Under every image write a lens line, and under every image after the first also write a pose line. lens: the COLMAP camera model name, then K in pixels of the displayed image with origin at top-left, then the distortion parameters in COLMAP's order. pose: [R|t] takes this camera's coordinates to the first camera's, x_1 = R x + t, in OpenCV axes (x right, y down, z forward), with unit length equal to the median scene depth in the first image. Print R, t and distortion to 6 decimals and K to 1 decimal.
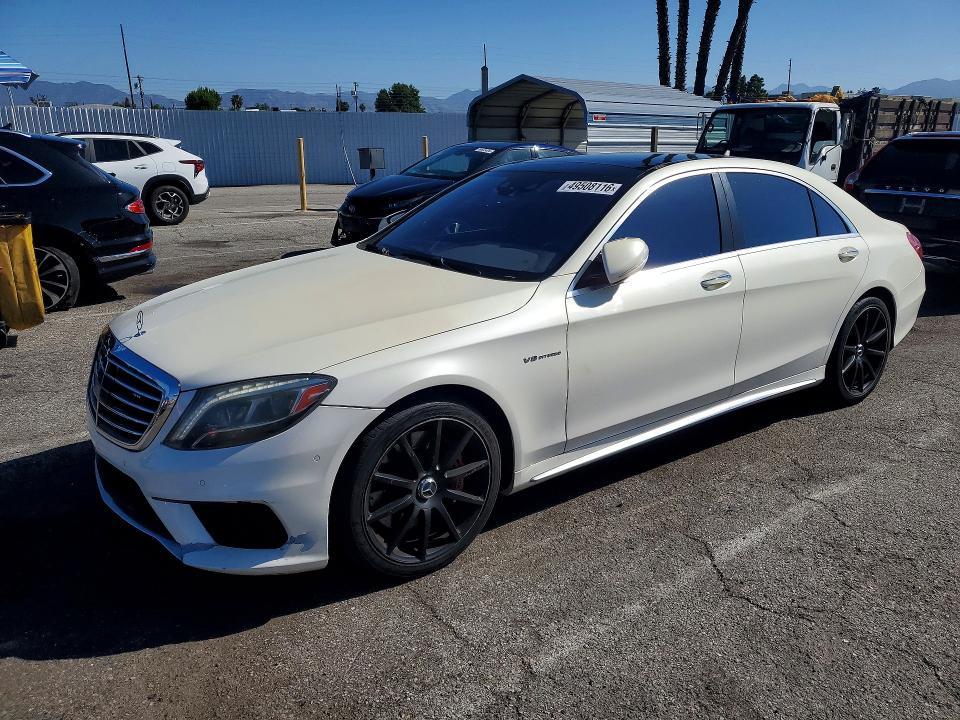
lens RADIAL K [[797.5, 0, 480.0], [0, 797.5, 360.0], [0, 0, 1]] dist [0.012451, 0.003381]
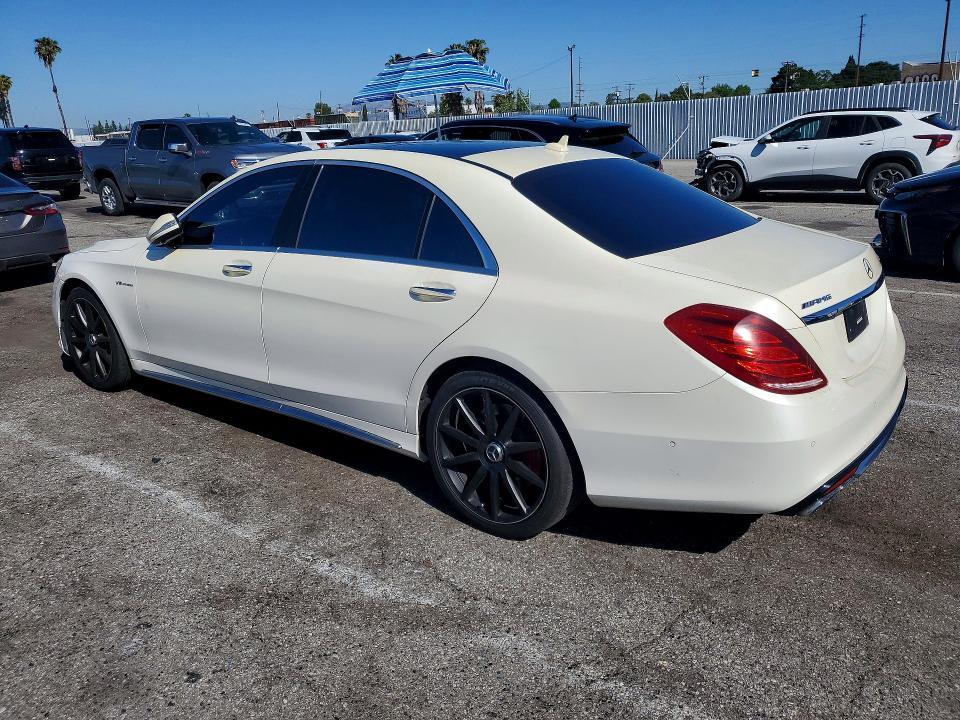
lens RADIAL K [[761.7, 0, 480.0], [0, 761.7, 360.0], [0, 0, 1]] dist [0.029132, 0.001104]
pose [[0.232348, 0.270676, -0.934210, 0.807283], [-0.227613, 0.948957, 0.218339, -0.167348], [0.945625, 0.161908, 0.282098, 0.633941]]
